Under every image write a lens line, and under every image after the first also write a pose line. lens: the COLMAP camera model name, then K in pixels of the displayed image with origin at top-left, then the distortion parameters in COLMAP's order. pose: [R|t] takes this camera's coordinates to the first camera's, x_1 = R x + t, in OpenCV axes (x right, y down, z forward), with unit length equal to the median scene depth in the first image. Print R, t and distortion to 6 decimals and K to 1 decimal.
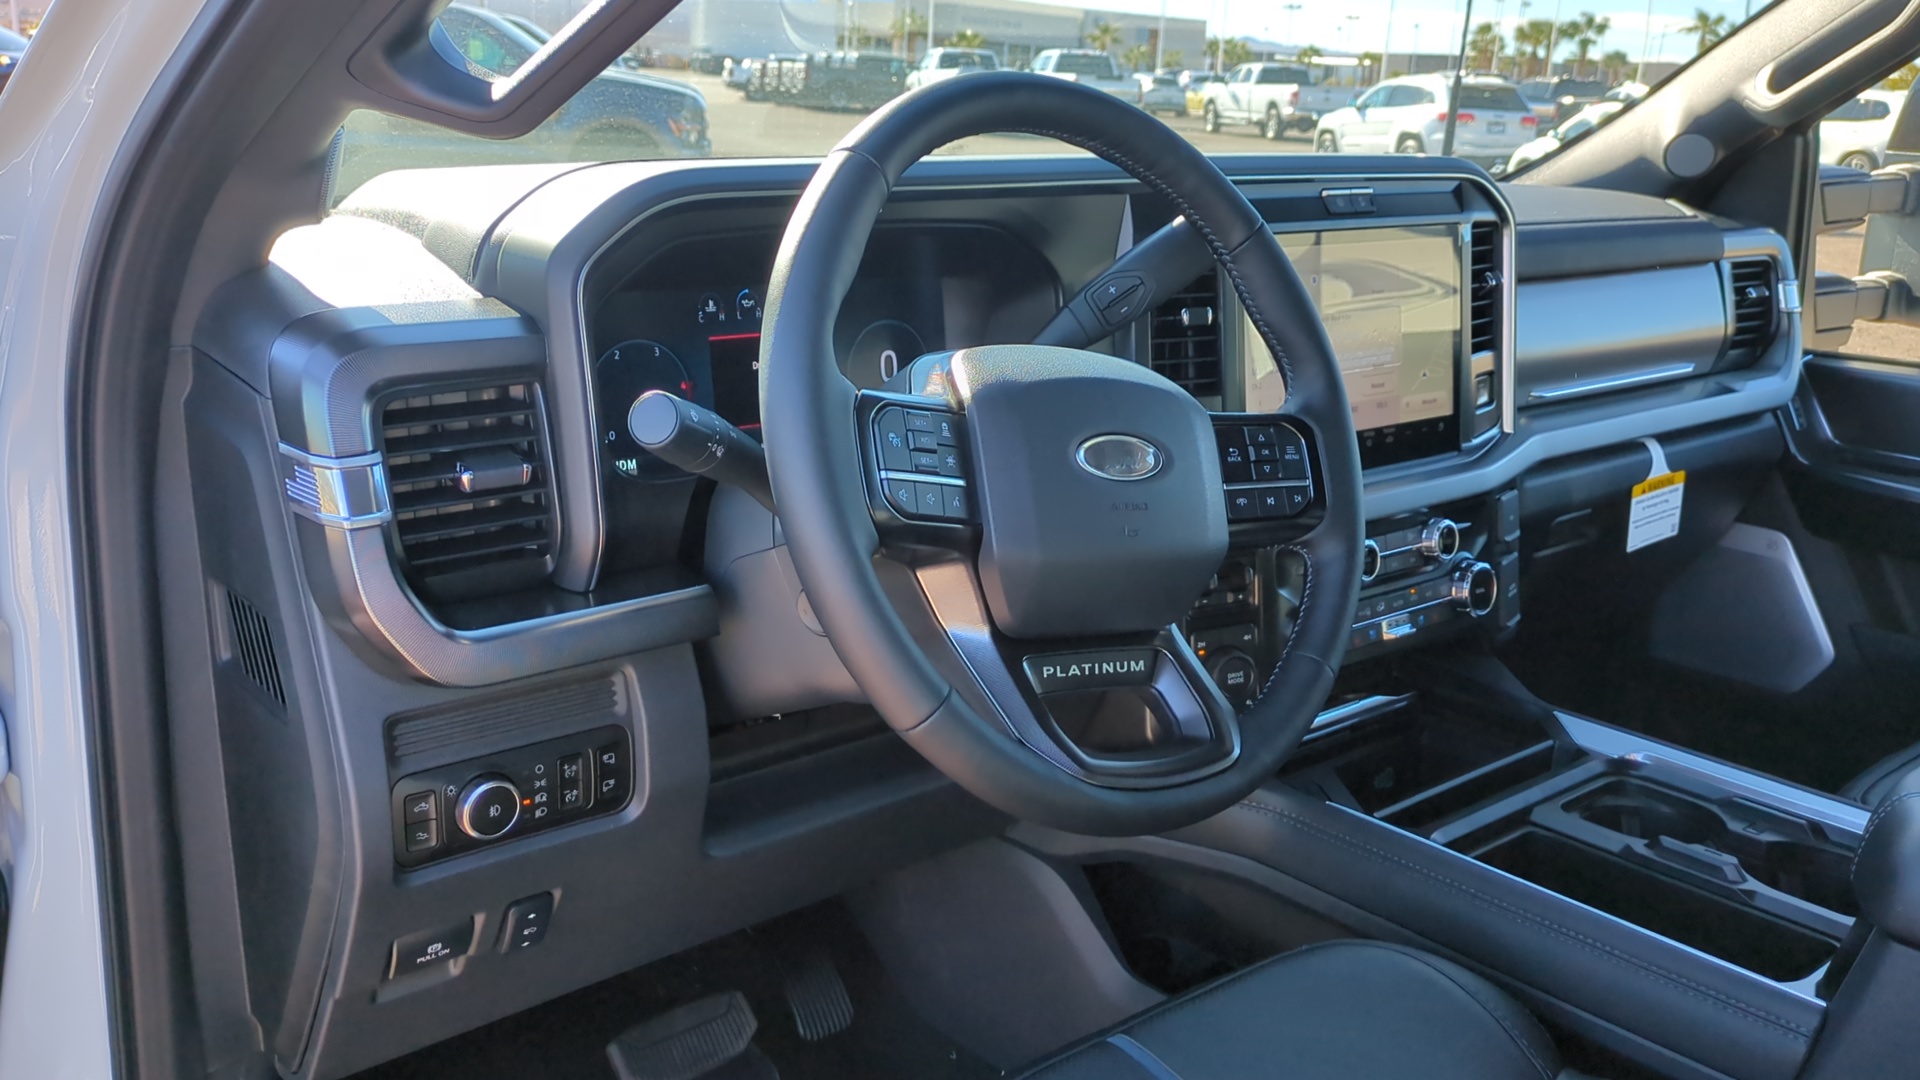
lens RADIAL K [[1631.1, 0, 974.3], [0, 1631.1, 540.6], [0, 0, 1]] dist [0.090936, -0.118886]
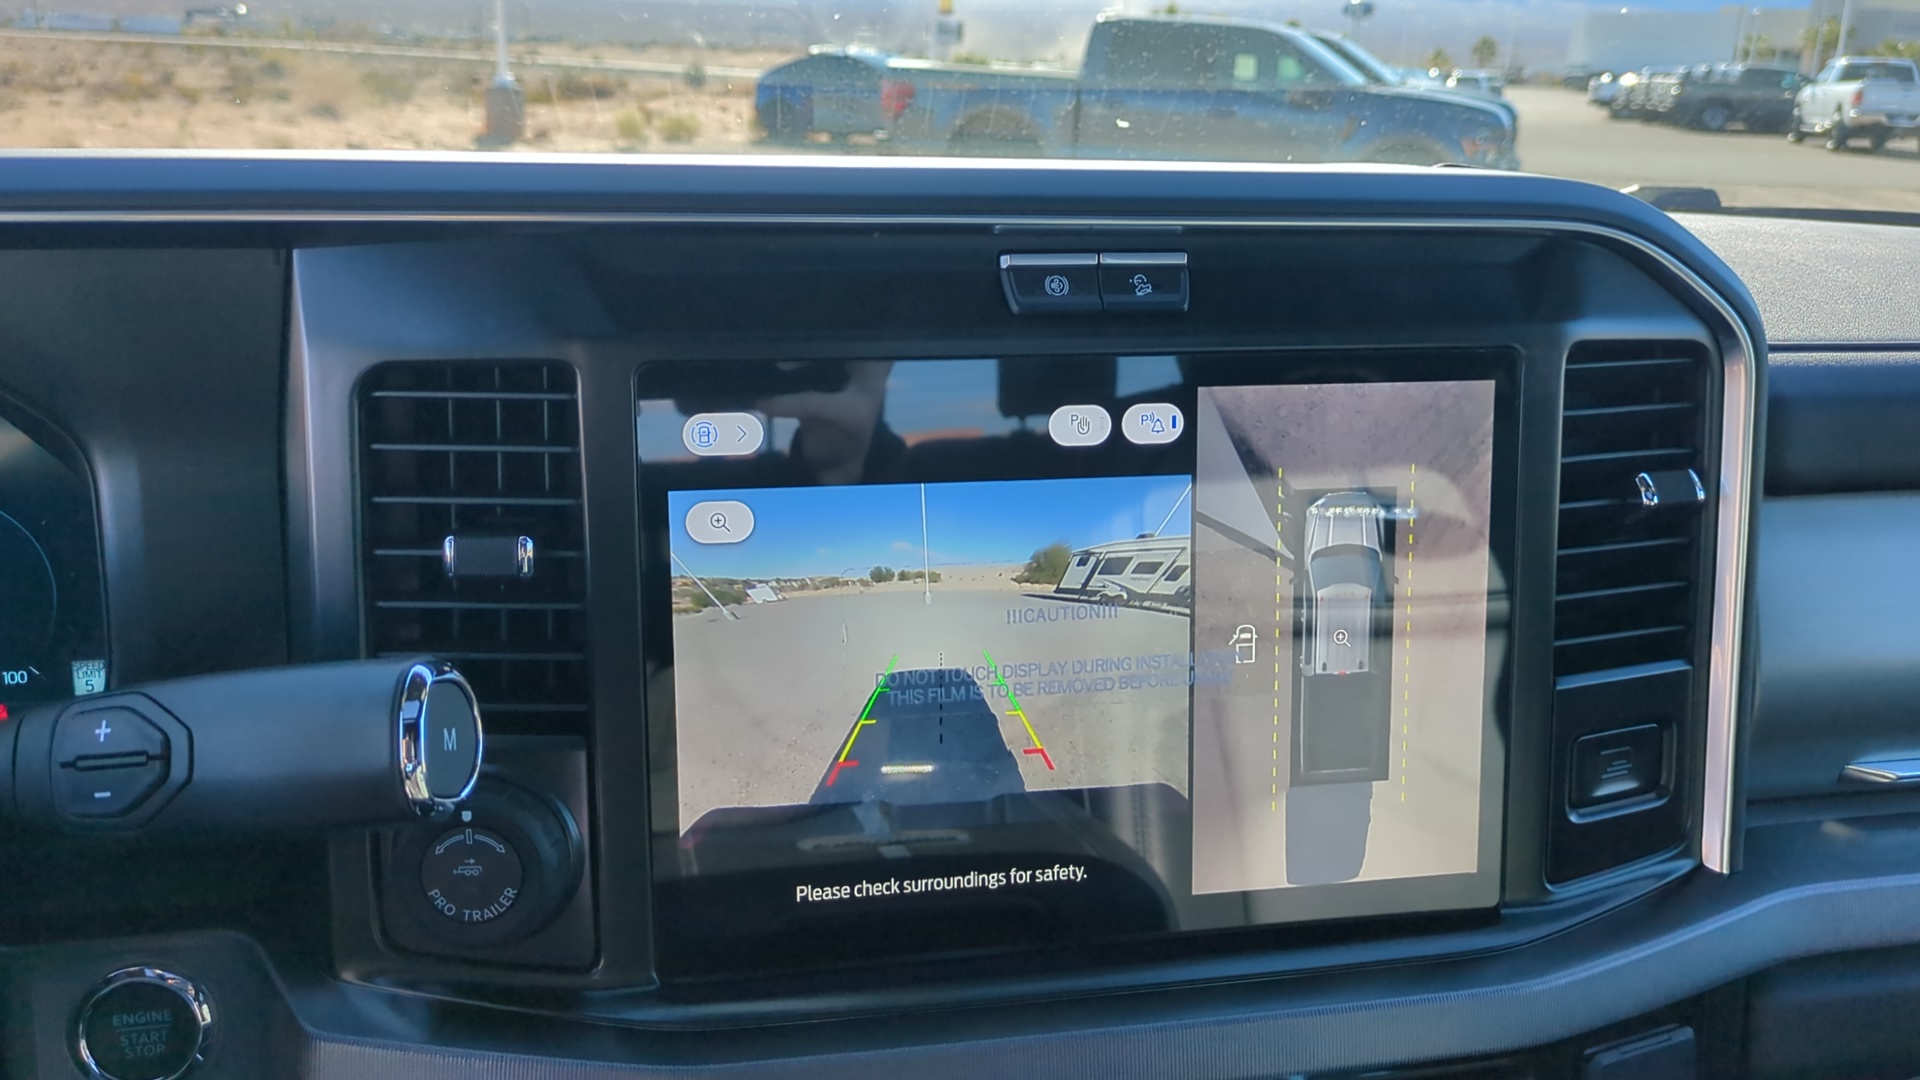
lens RADIAL K [[1631.1, 0, 974.3], [0, 1631.1, 540.6], [0, 0, 1]] dist [0.090936, -0.118886]
pose [[0.880582, 0.119743, -0.458516, 0.354767], [-0.125182, 0.991959, 0.018640, -0.135048], [0.457061, 0.040984, 0.888491, 0.579976]]
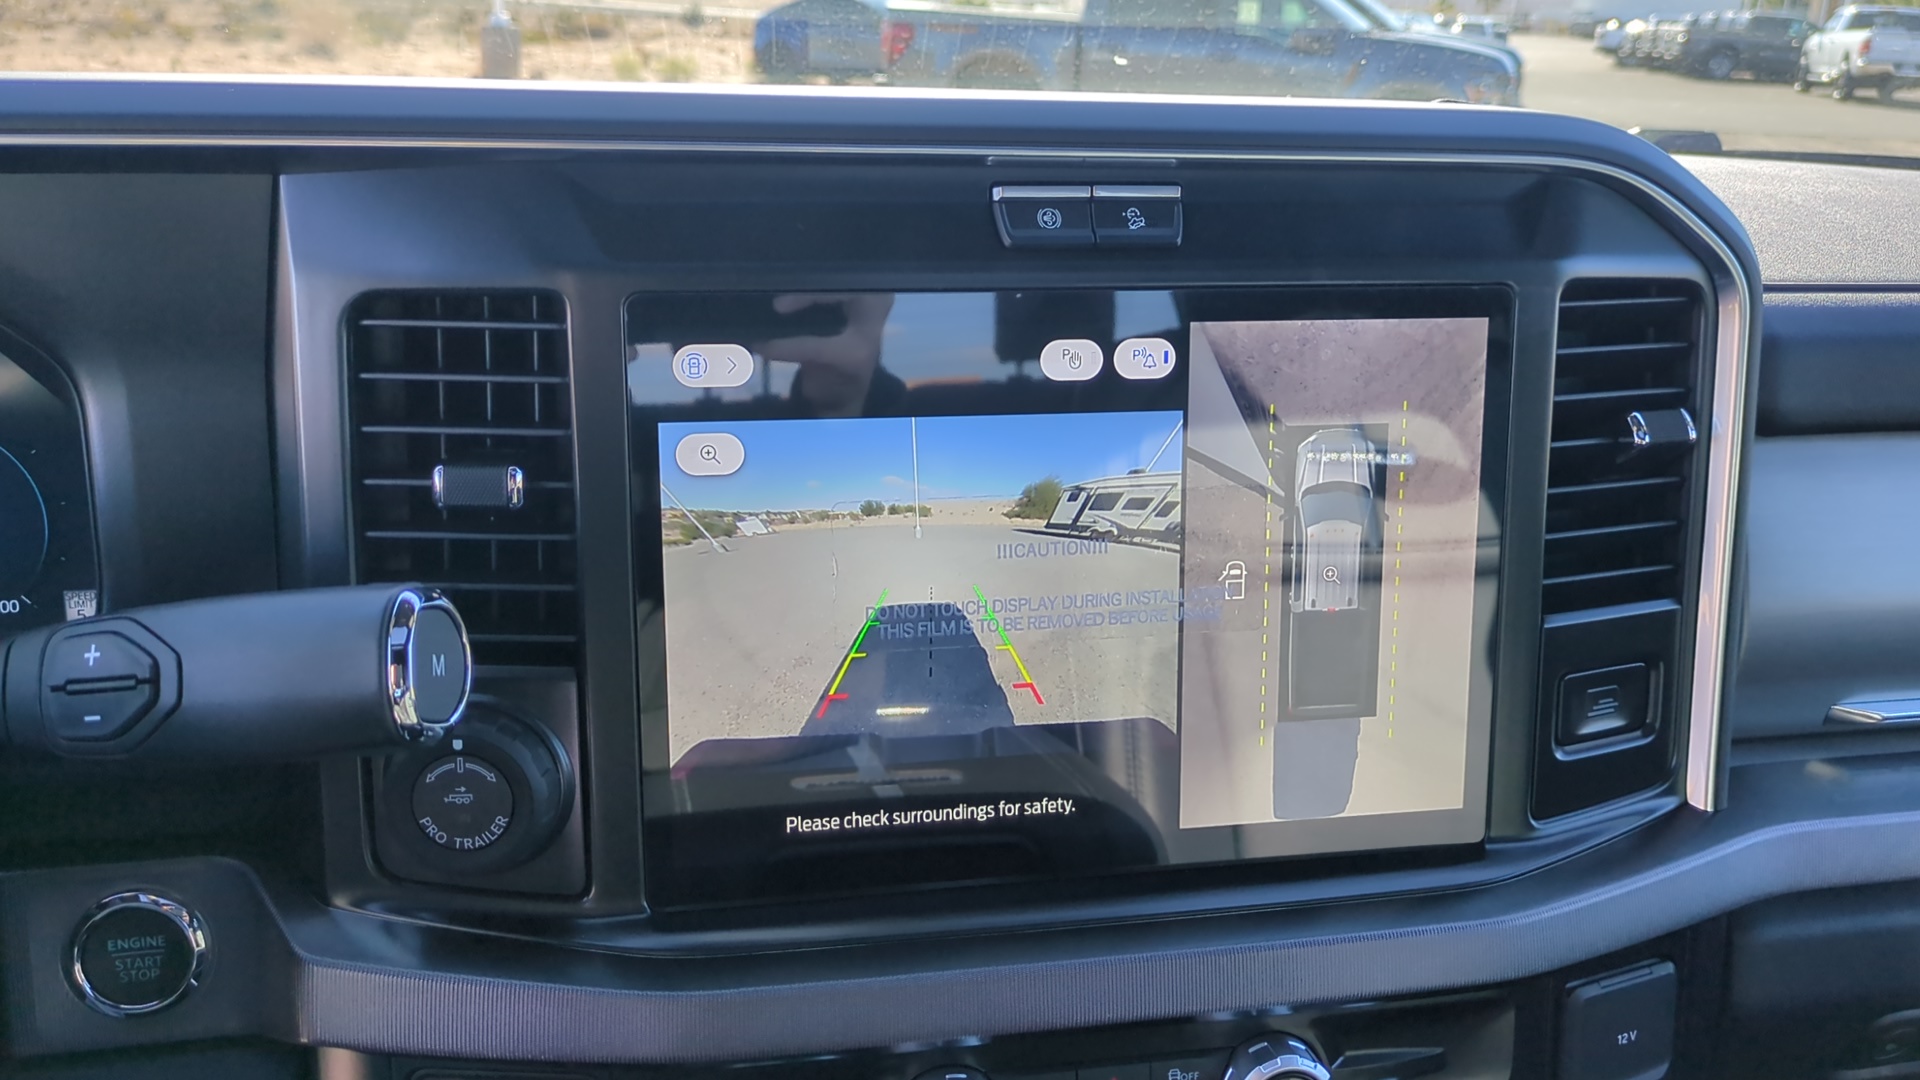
lens RADIAL K [[1630.9, 0, 974.9], [0, 1630.9, 540.2], [0, 0, 1]] dist [0.084976, -0.105211]
pose [[0.880503, 0.139051, -0.453188, 0.356631], [-0.130919, 0.990159, 0.049446, -0.132232], [0.455604, 0.015794, 0.890042, 0.580917]]
